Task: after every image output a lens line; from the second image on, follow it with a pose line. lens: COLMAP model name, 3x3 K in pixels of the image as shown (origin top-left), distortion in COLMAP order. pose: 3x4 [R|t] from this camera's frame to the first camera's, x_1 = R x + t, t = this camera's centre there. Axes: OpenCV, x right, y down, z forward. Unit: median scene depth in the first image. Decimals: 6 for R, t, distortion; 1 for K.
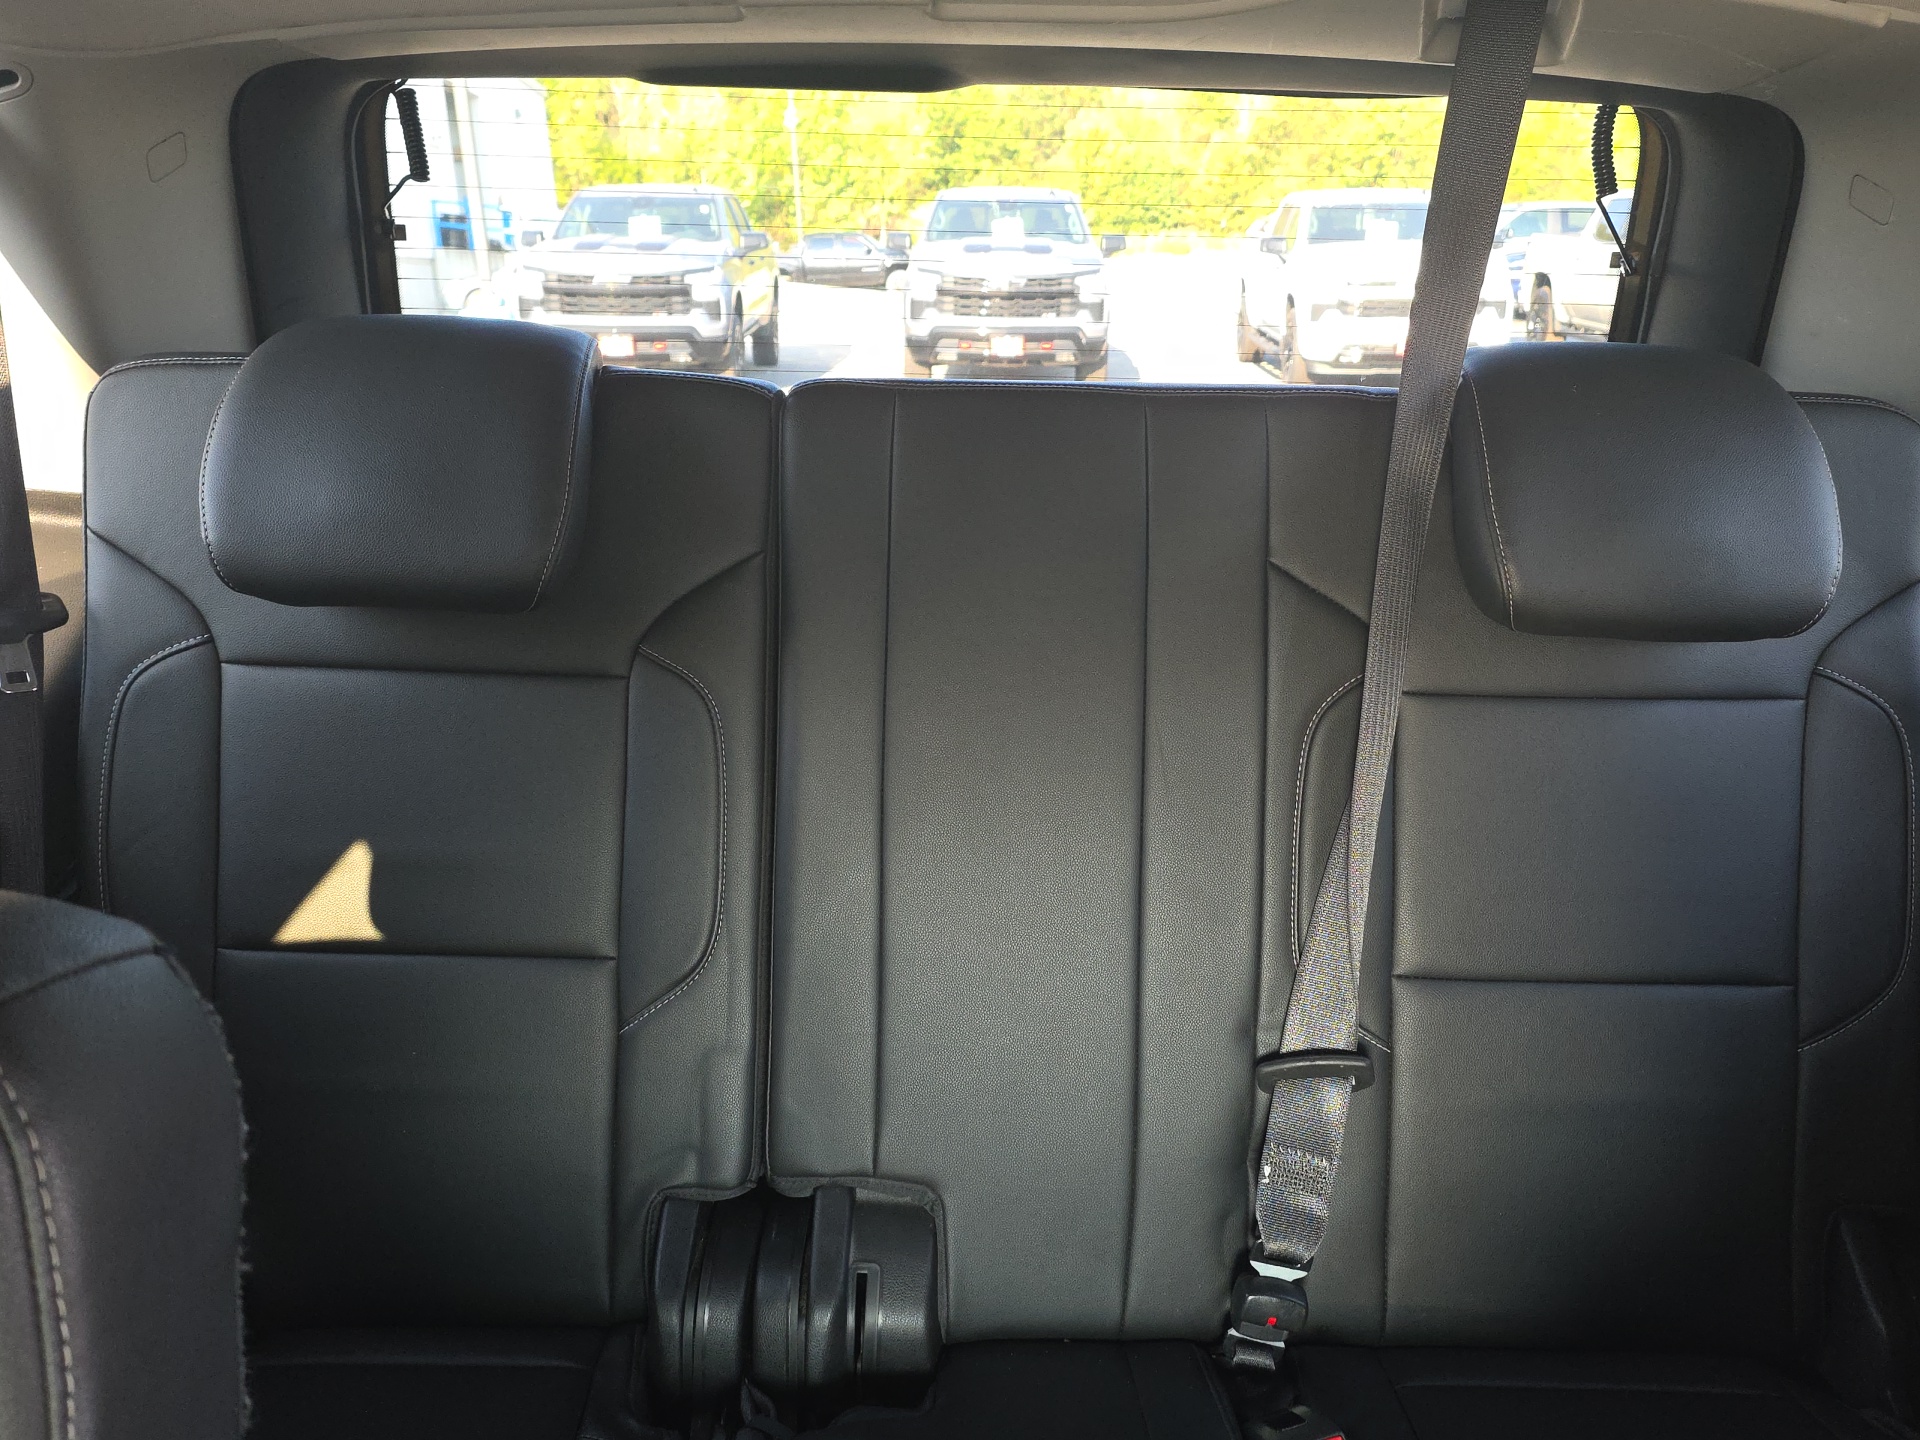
lens RADIAL K [[1607.3, 0, 996.0], [0, 1607.3, 700.6], [0, 0, 1]] dist [0.086701, -0.077259]
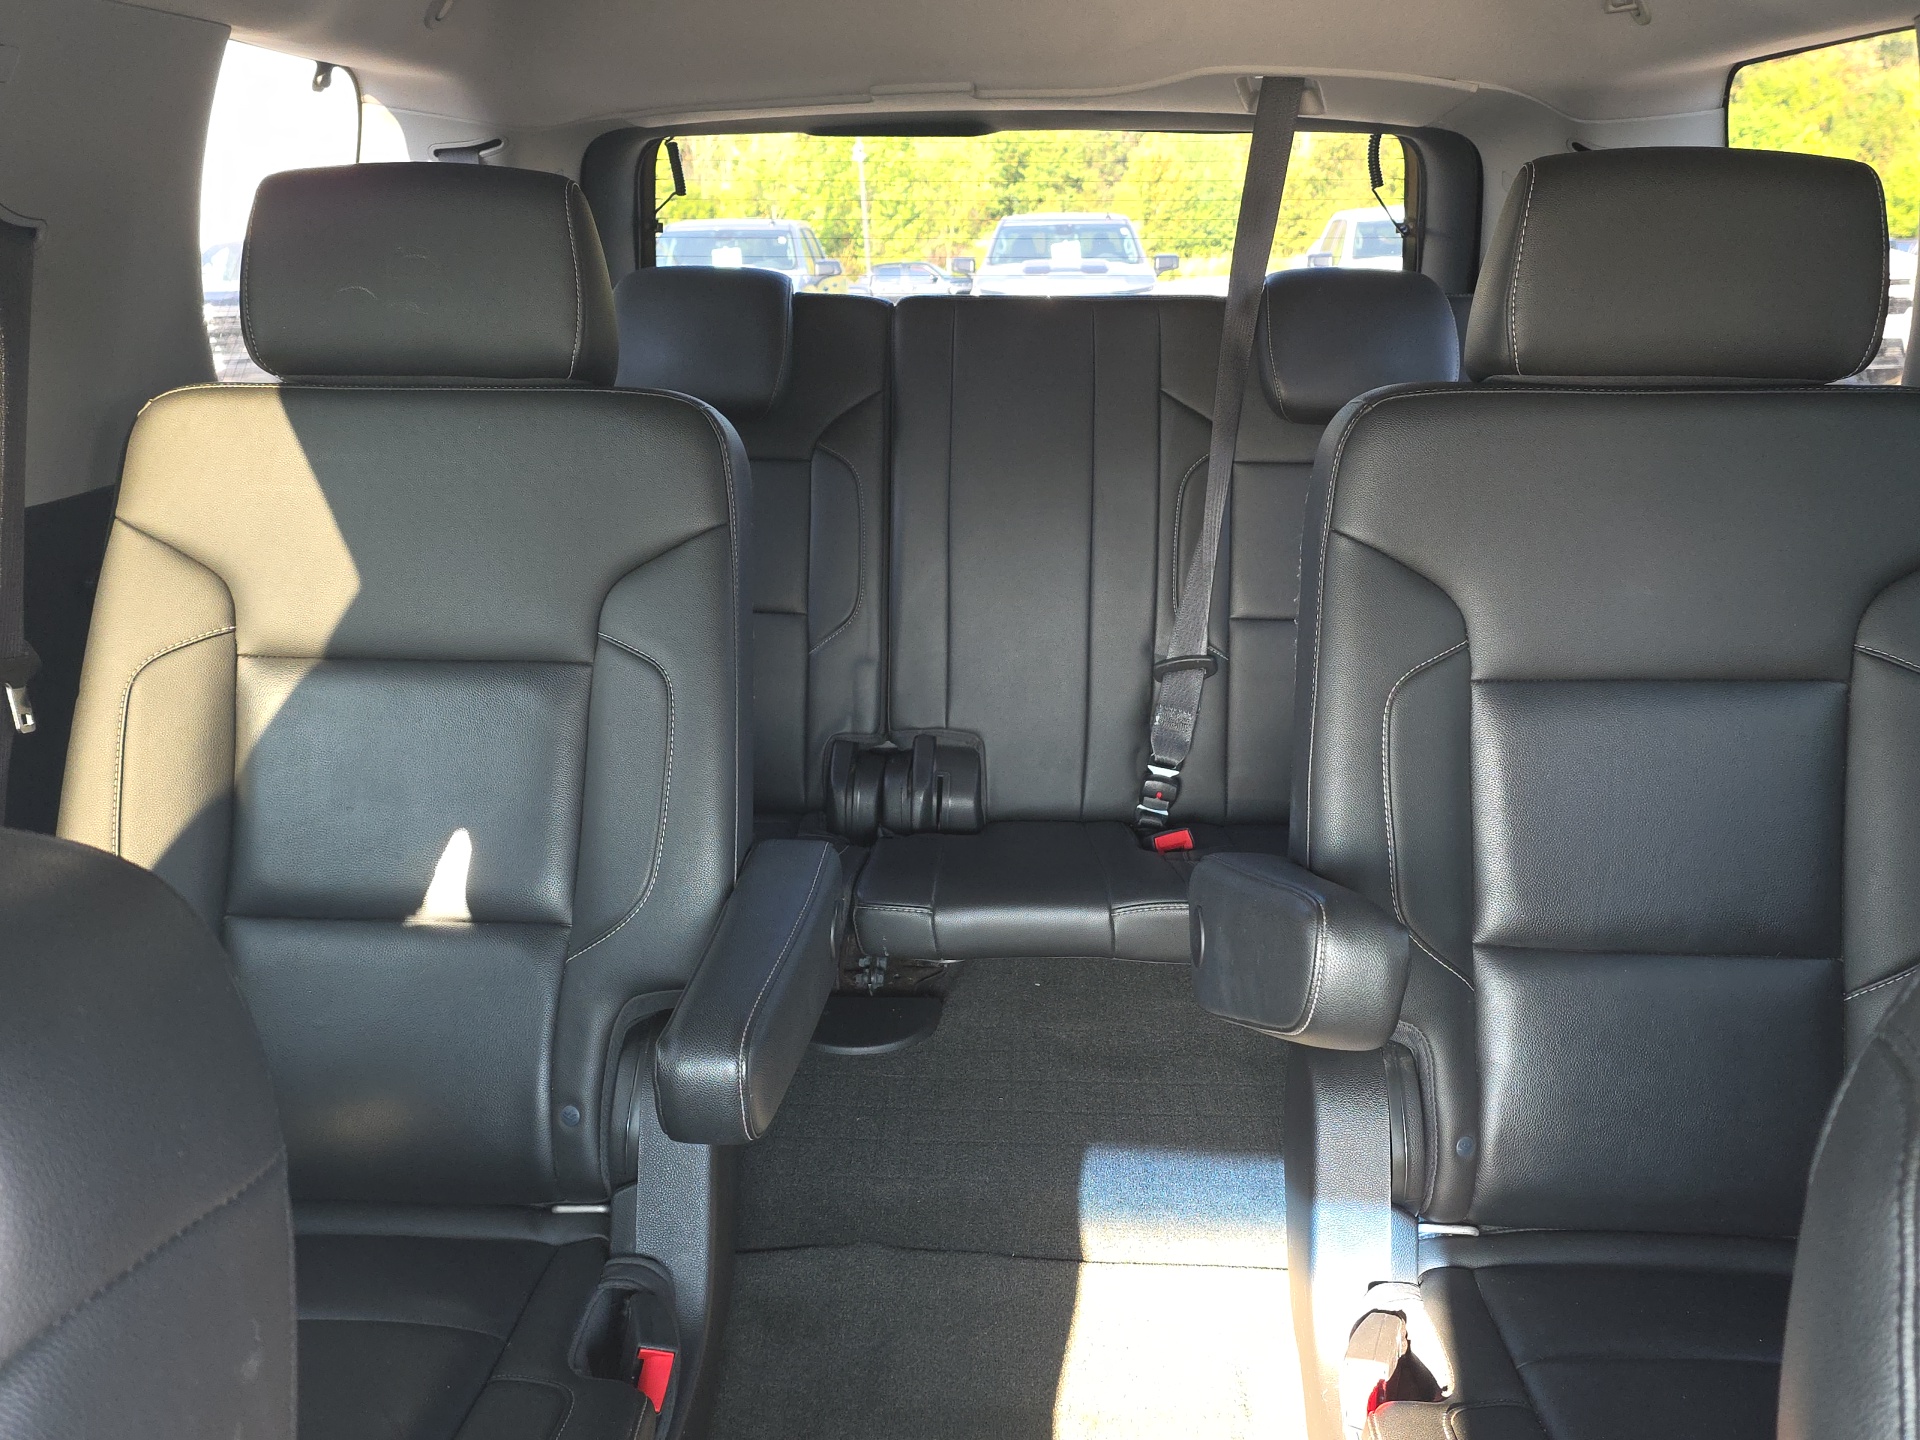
lens RADIAL K [[1607.3, 0, 979.4], [0, 1607.3, 721.9], [0, 0, 1]] dist [0.086701, -0.077259]
pose [[0.998634, -0.005449, -0.051974, 0.055749], [0.005199, 0.999974, -0.004956, 0.285536], [0.052000, 0.004679, 0.998636, -0.801144]]
